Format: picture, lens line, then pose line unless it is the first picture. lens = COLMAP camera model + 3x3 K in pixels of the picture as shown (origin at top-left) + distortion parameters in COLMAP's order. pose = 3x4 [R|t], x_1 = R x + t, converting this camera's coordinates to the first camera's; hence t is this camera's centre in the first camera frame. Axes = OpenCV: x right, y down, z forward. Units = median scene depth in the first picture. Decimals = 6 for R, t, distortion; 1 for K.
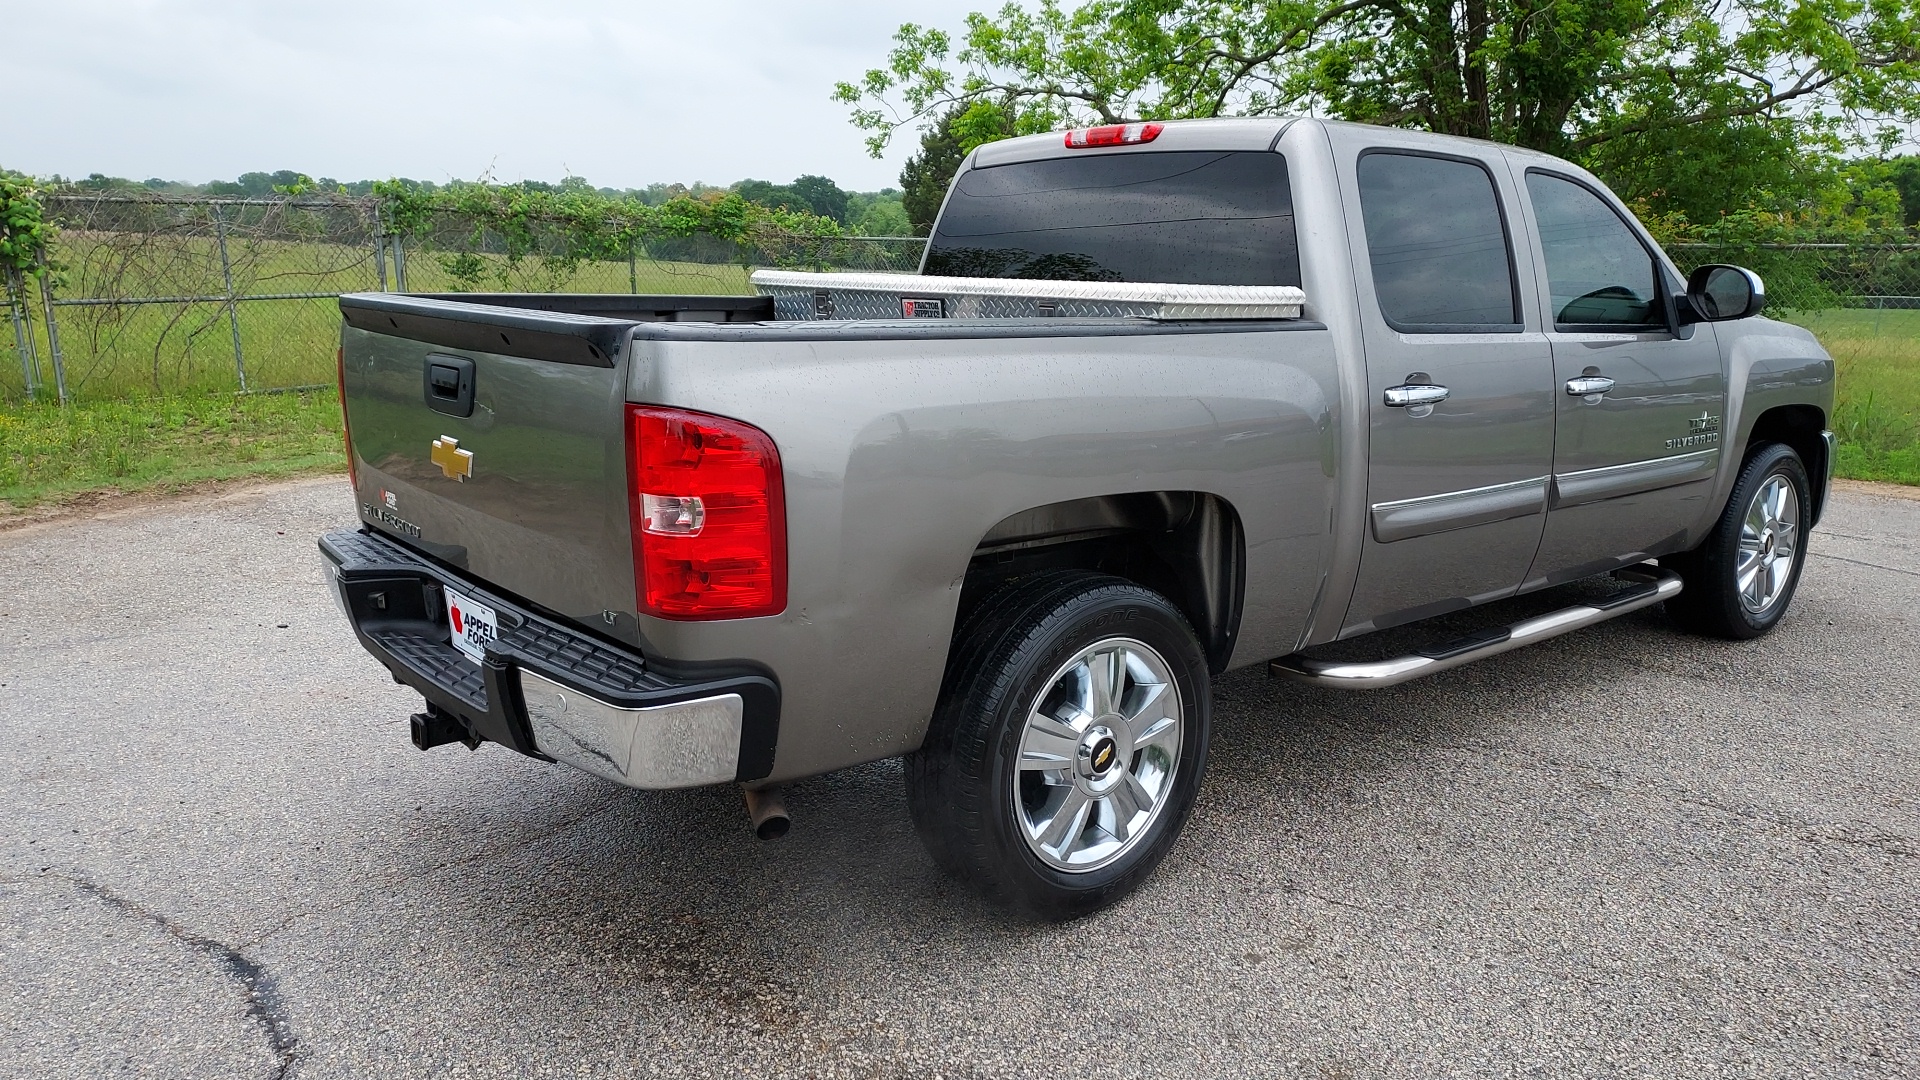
lens RADIAL K [[1355.6, 0, 969.0], [0, 1355.6, 541.7], [0, 0, 1]] dist [0.041669, -0.017331]
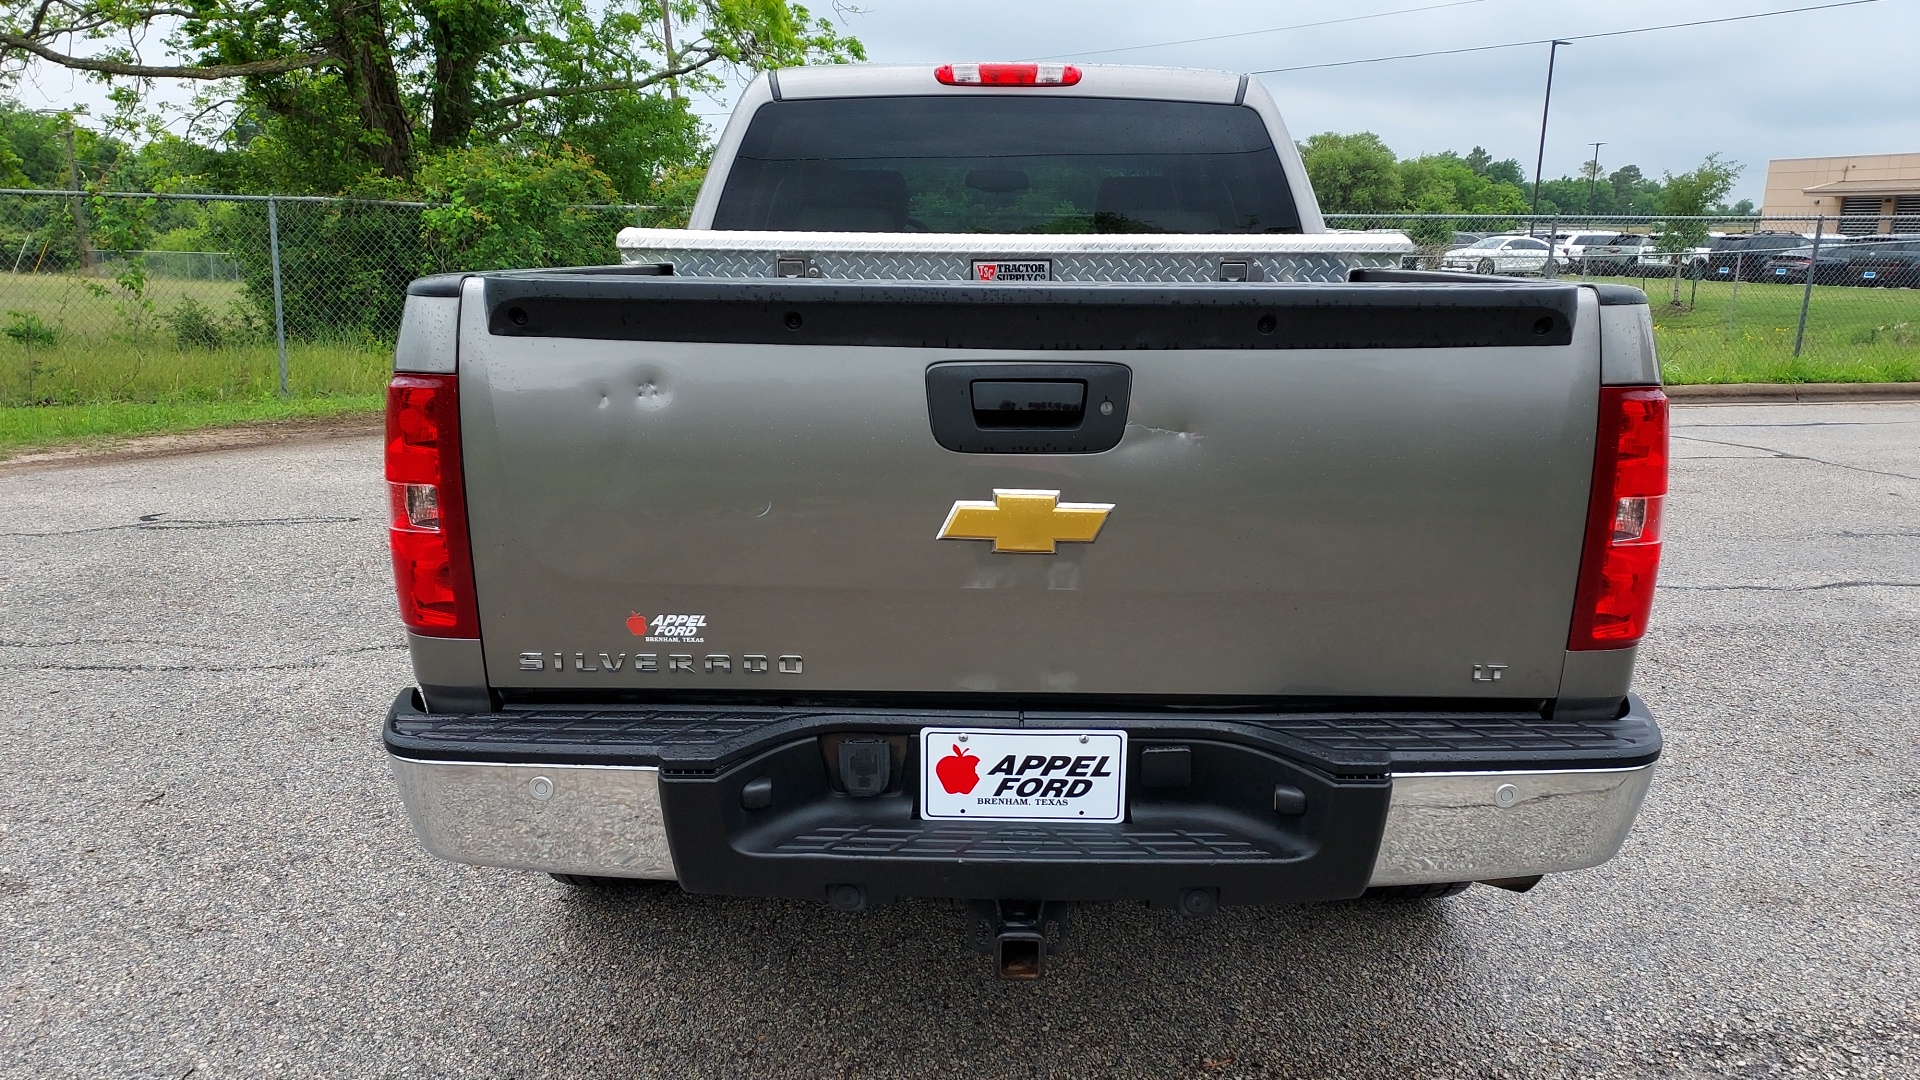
lens RADIAL K [[1355.6, 0, 973.9], [0, 1355.6, 539.4], [0, 0, 1]] dist [0.041669, -0.017331]
pose [[0.659427, -0.175282, 0.731049, -0.649677], [0.158108, 0.983025, 0.093080, -0.087603], [-0.734954, 0.054205, 0.675947, 0.444862]]
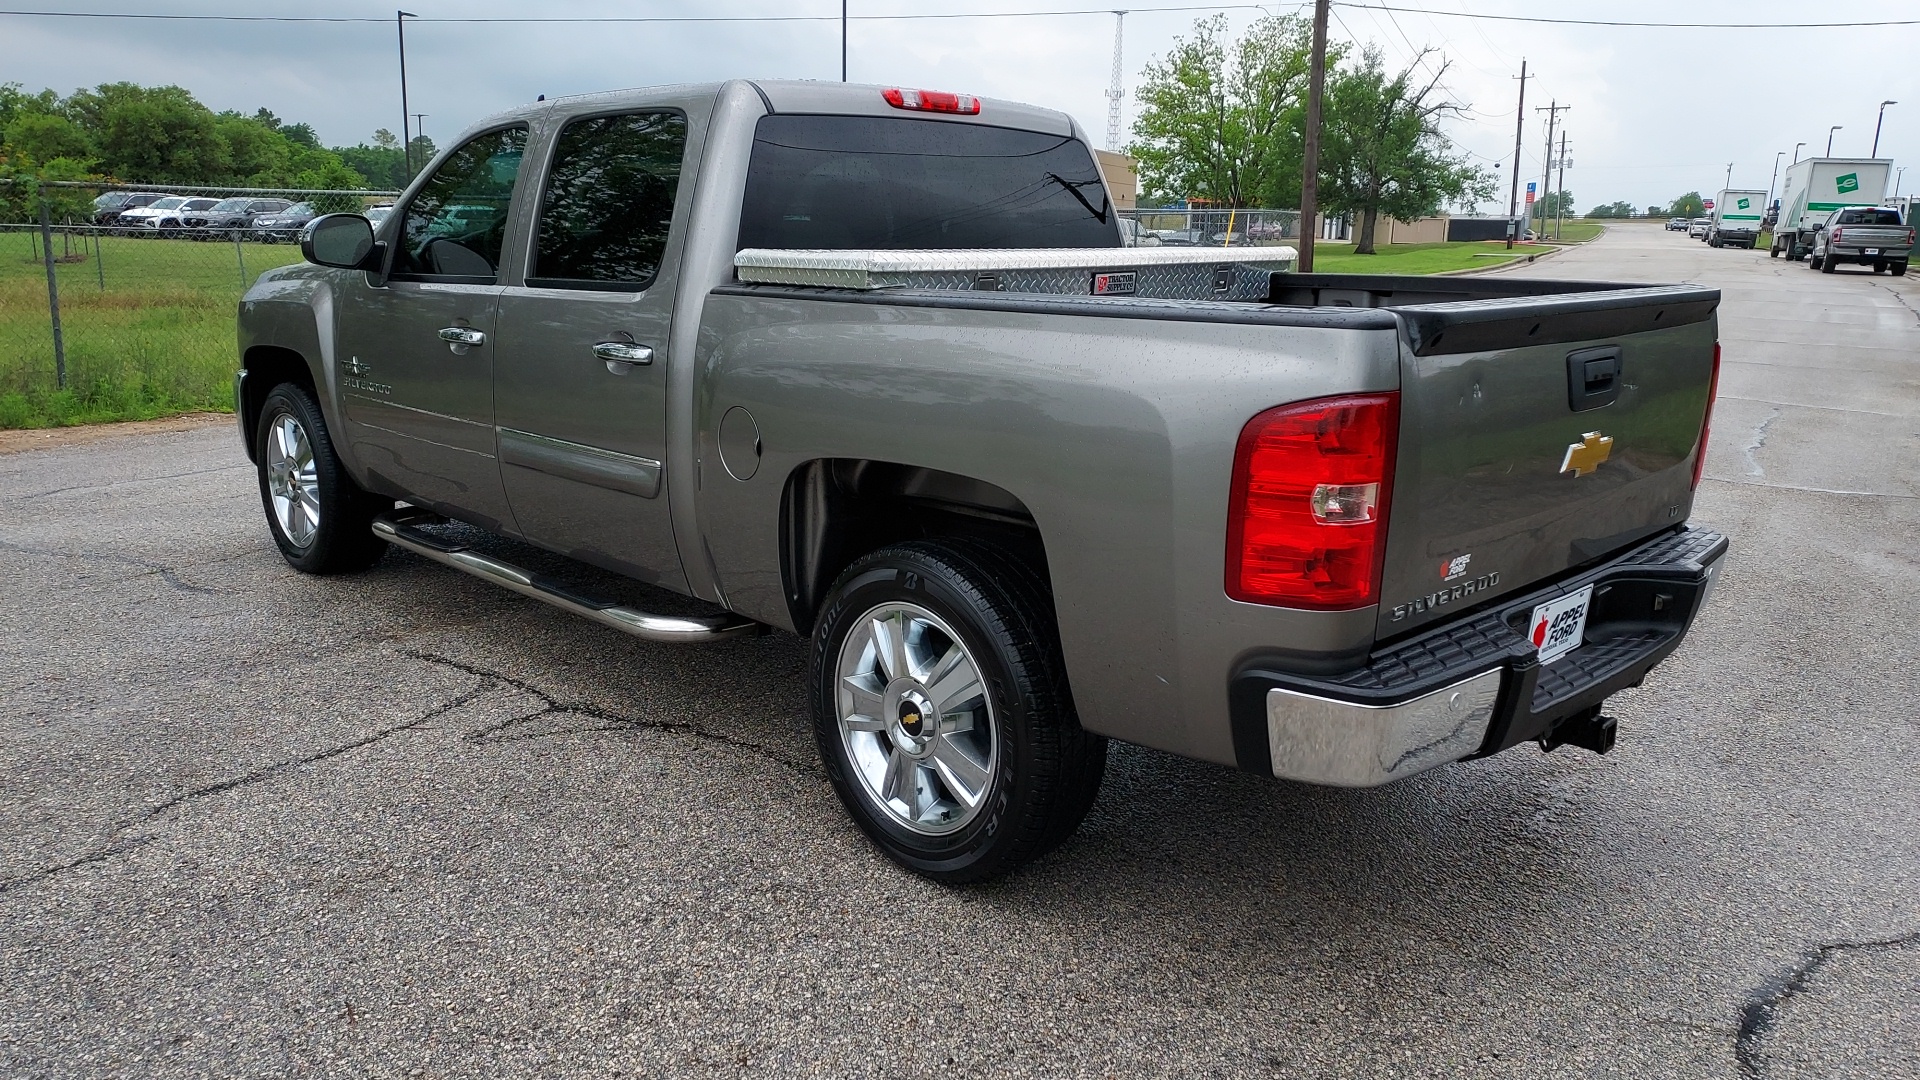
lens RADIAL K [[1355.6, 0, 967.9], [0, 1355.6, 538.7], [0, 0, 1]] dist [0.041669, -0.017331]
pose [[-0.061234, -0.245797, 0.967385, -0.985212], [0.191221, 0.948362, 0.253068, -0.252247], [-0.979635, 0.200481, -0.011071, 1.096014]]
